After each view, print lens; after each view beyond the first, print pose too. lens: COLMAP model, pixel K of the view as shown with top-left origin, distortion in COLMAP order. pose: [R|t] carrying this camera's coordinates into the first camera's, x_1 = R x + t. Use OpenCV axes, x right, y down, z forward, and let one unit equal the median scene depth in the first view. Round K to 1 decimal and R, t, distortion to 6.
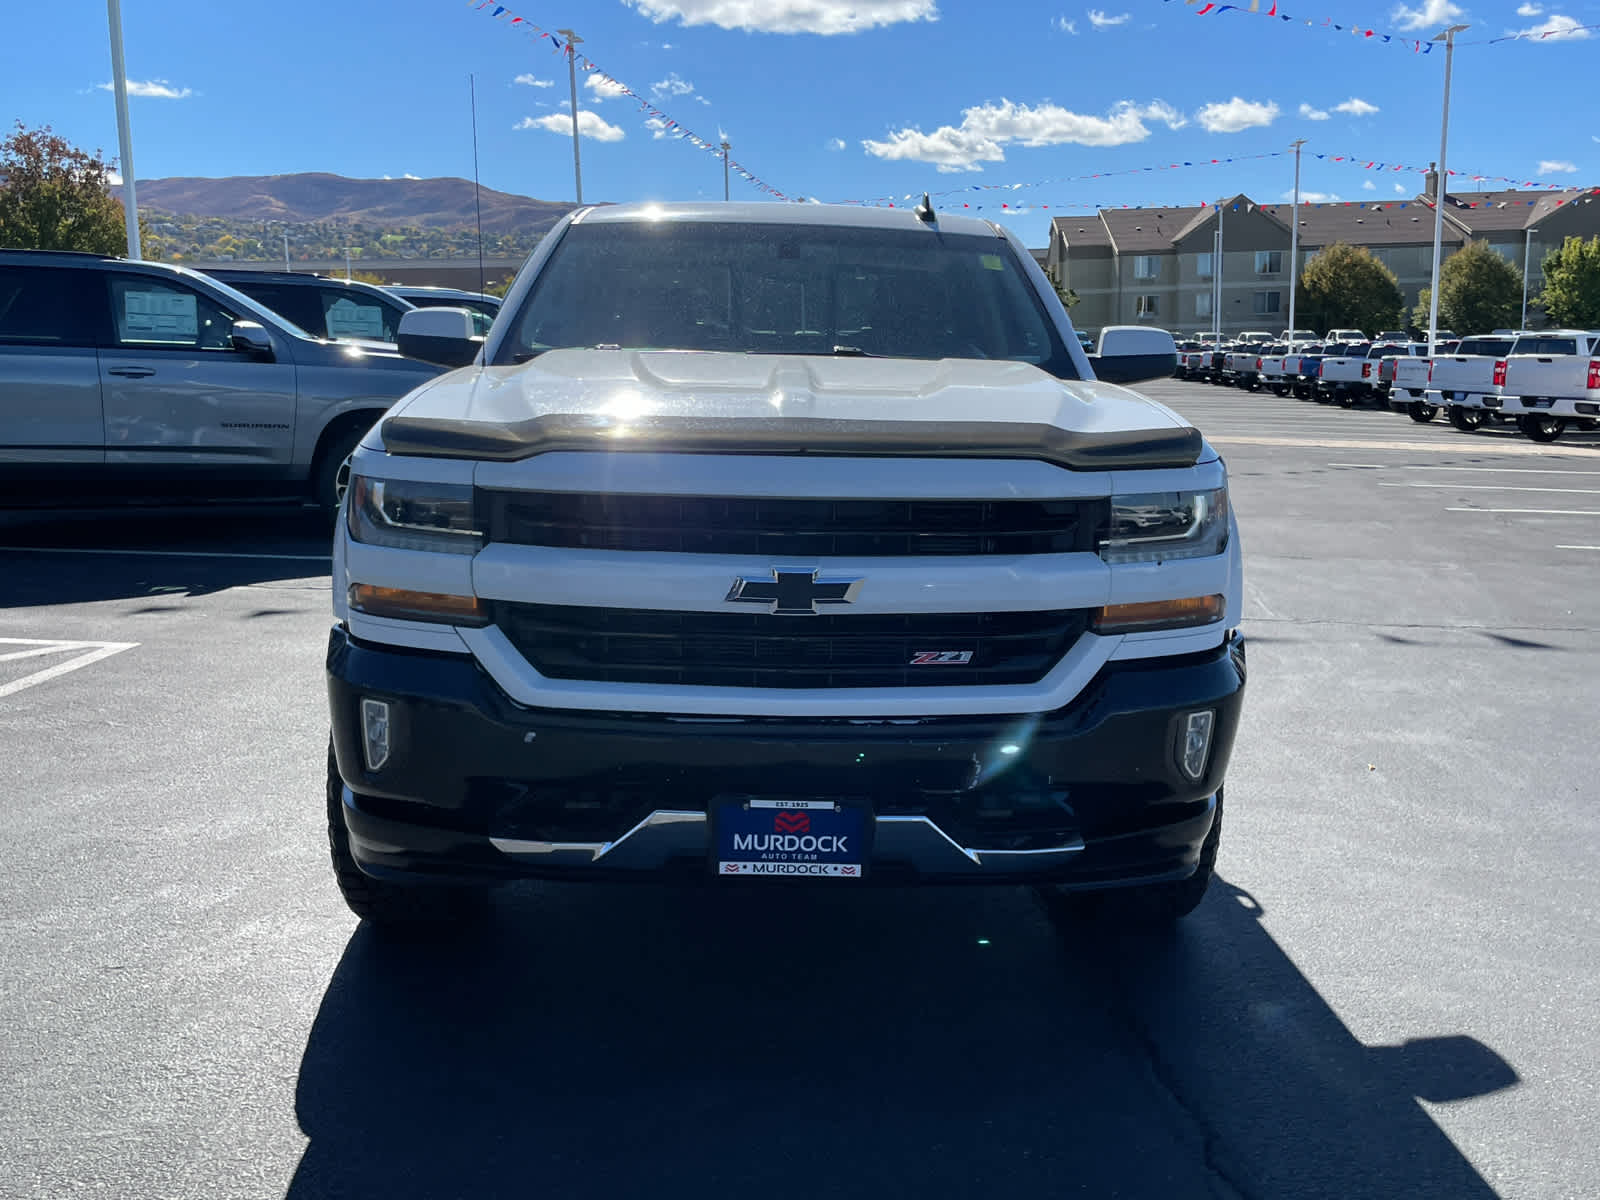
lens RADIAL K [[1515.1, 0, 811.2], [0, 1515.1, 598.4], [0, 0, 1]] dist [0.109966, -0.172893]
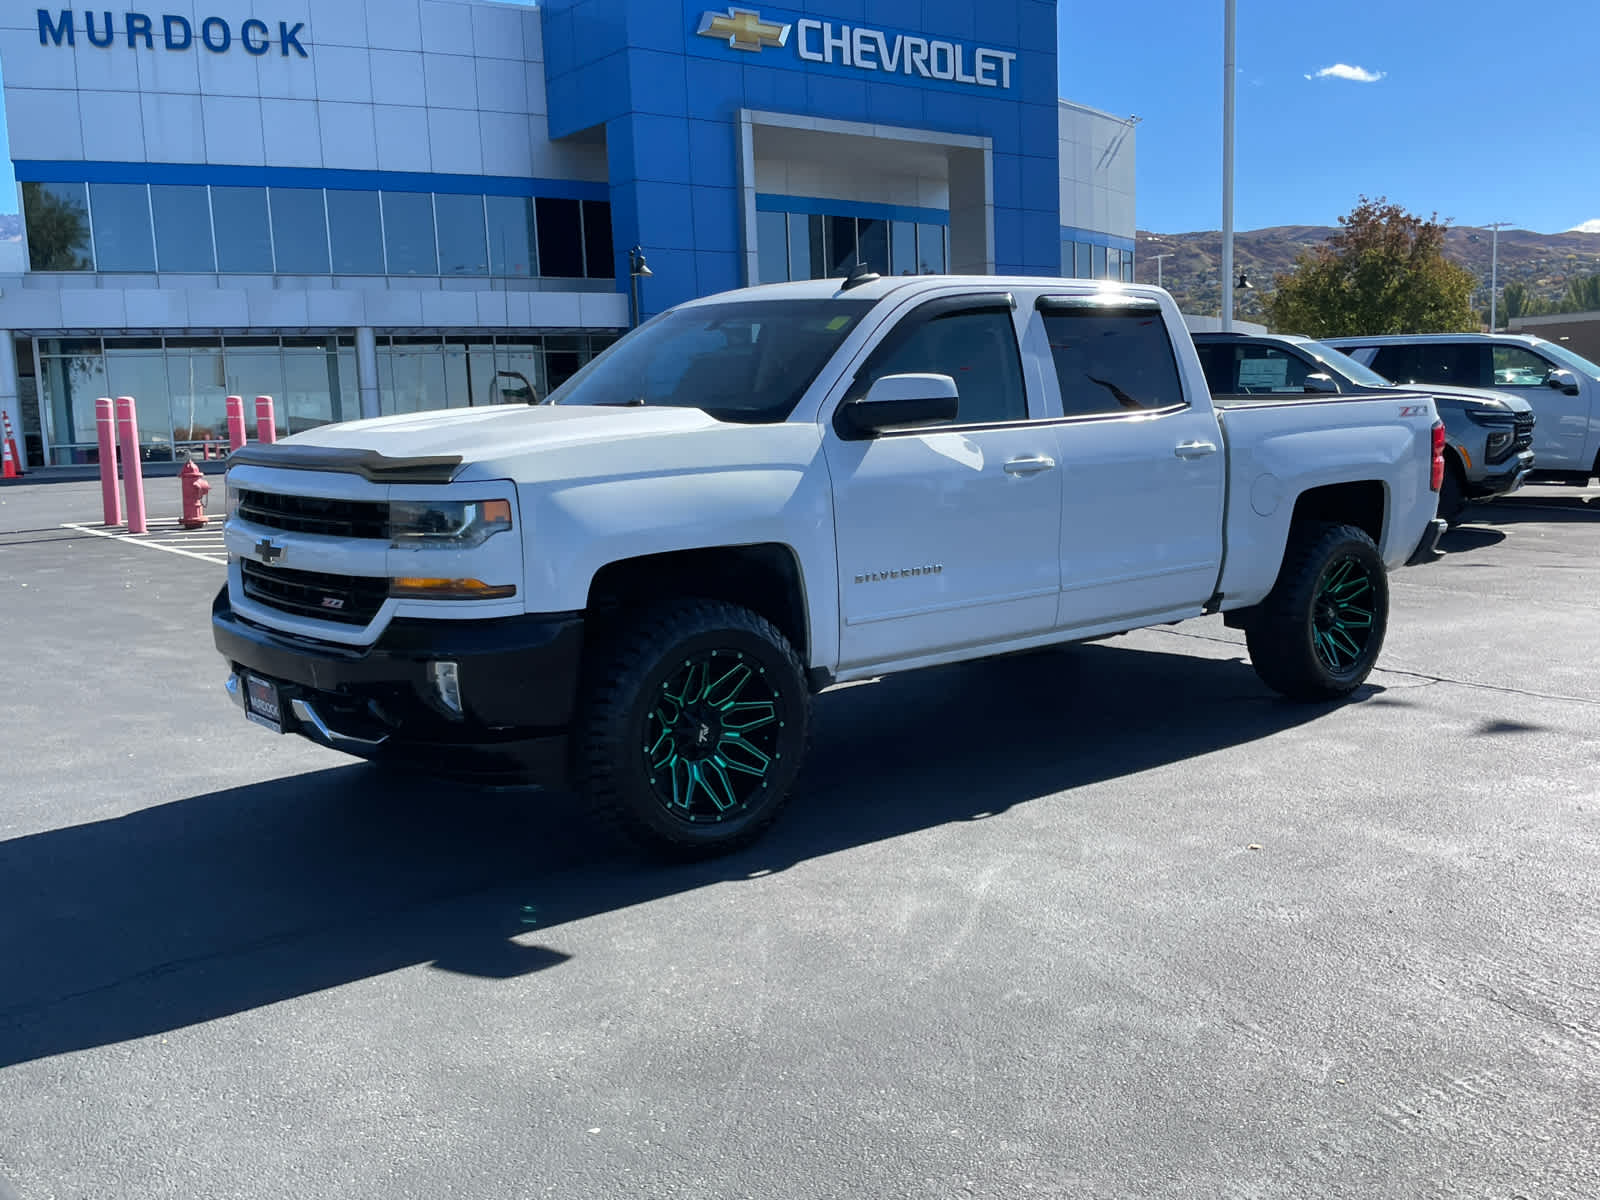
lens RADIAL K [[1507.6, 0, 835.4], [0, 1507.6, 603.0], [0, 0, 1]] dist [0.103237, -0.121647]
pose [[0.647562, 0.085514, -0.757199, 1.568716], [-0.107228, 0.994022, 0.020558, -0.046167], [0.754430, 0.067881, 0.652861, 0.381097]]
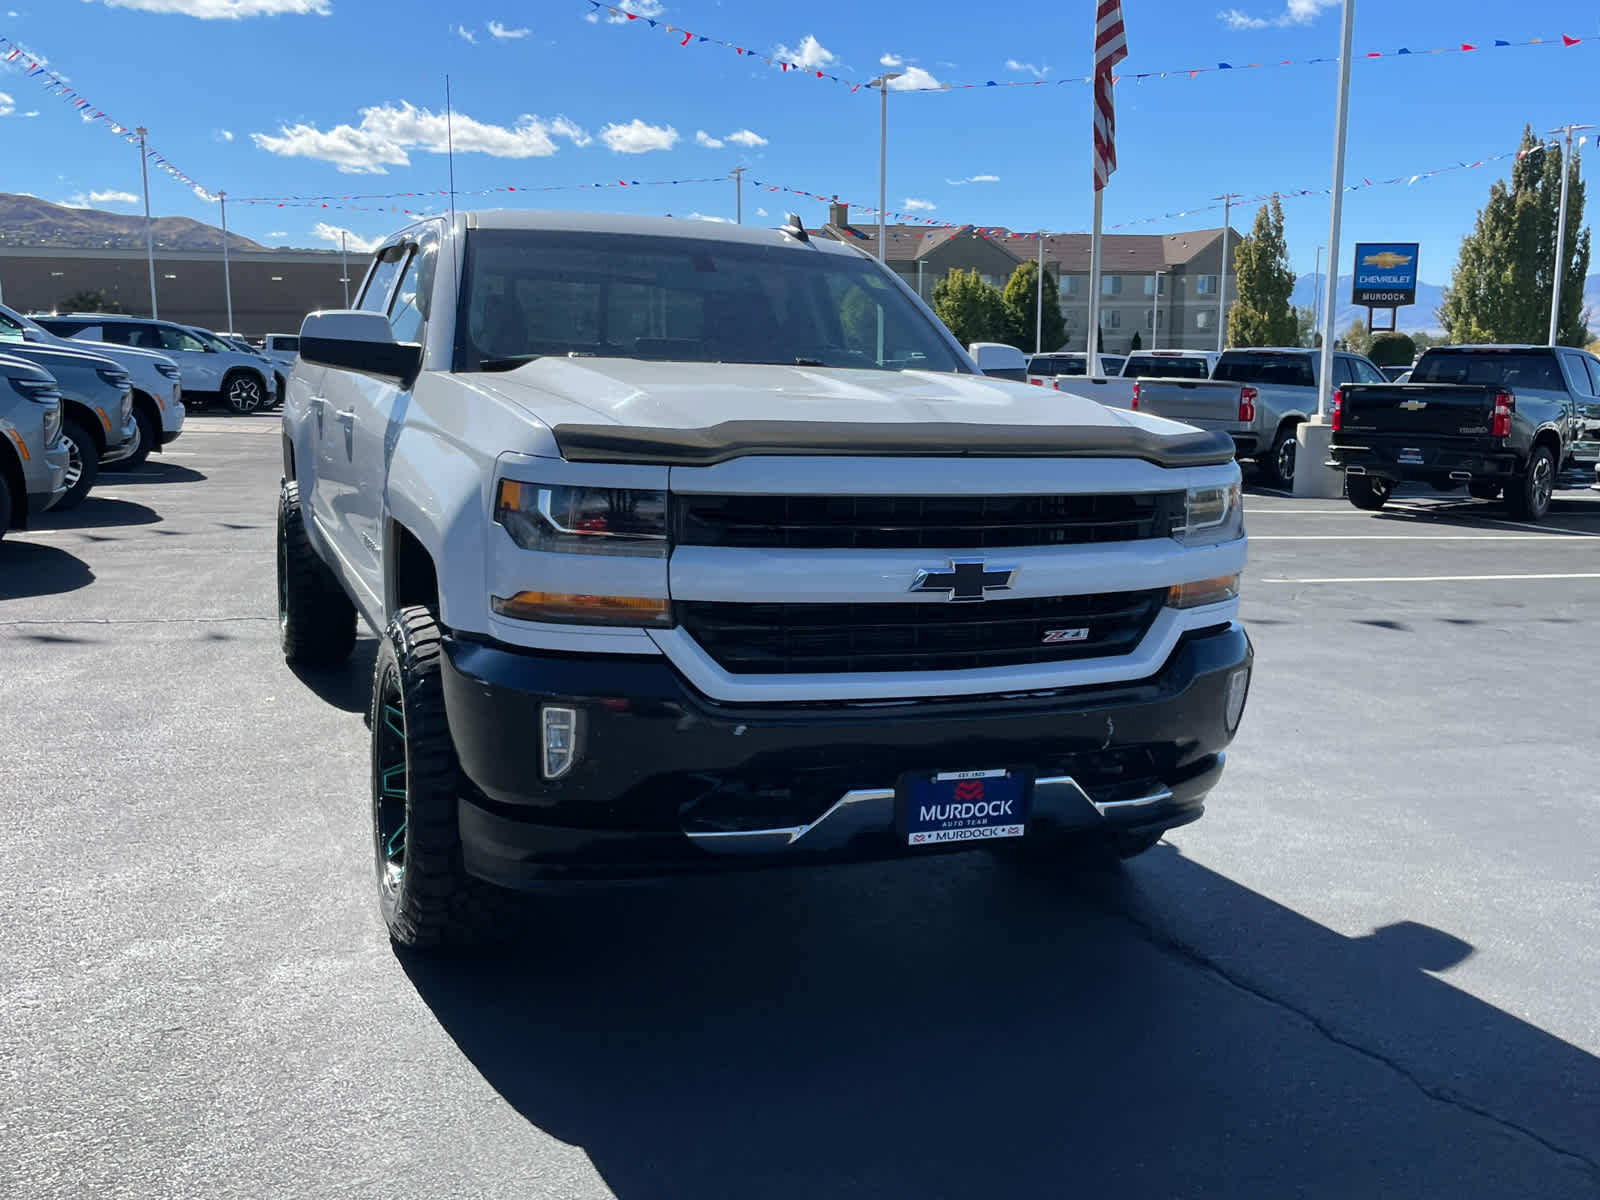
lens RADIAL K [[1515.1, 0, 811.2], [0, 1515.1, 598.4], [0, 0, 1]] dist [0.109966, -0.172893]
pose [[0.933810, -0.041997, 0.355296, -0.488729], [0.044469, 0.999010, 0.001210, 0.001987], [-0.354995, 0.014670, 0.934753, 0.013084]]
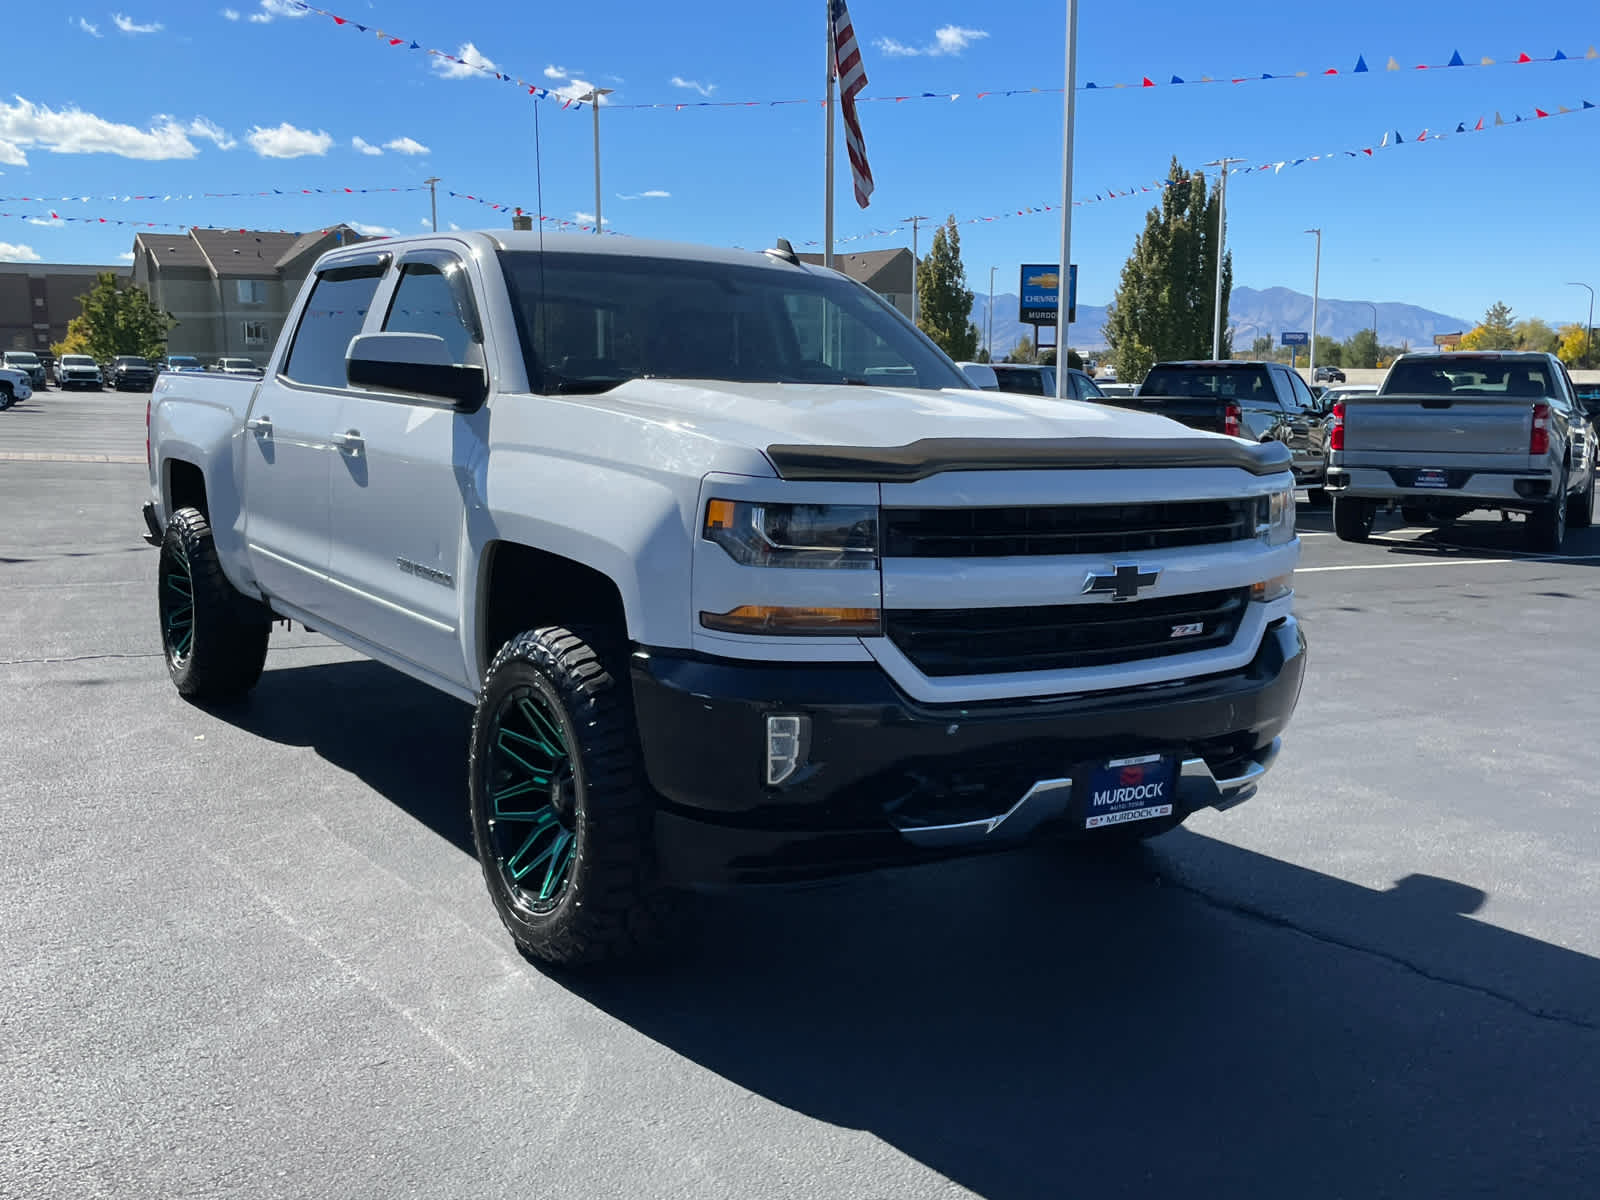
lens RADIAL K [[1515.1, 0, 811.2], [0, 1515.1, 598.4], [0, 0, 1]] dist [0.109966, -0.172893]
pose [[0.841800, -0.069972, 0.535235, -0.829106], [0.080071, 0.996780, 0.004377, -0.016209], [-0.533817, 0.039172, 0.844692, 0.116622]]
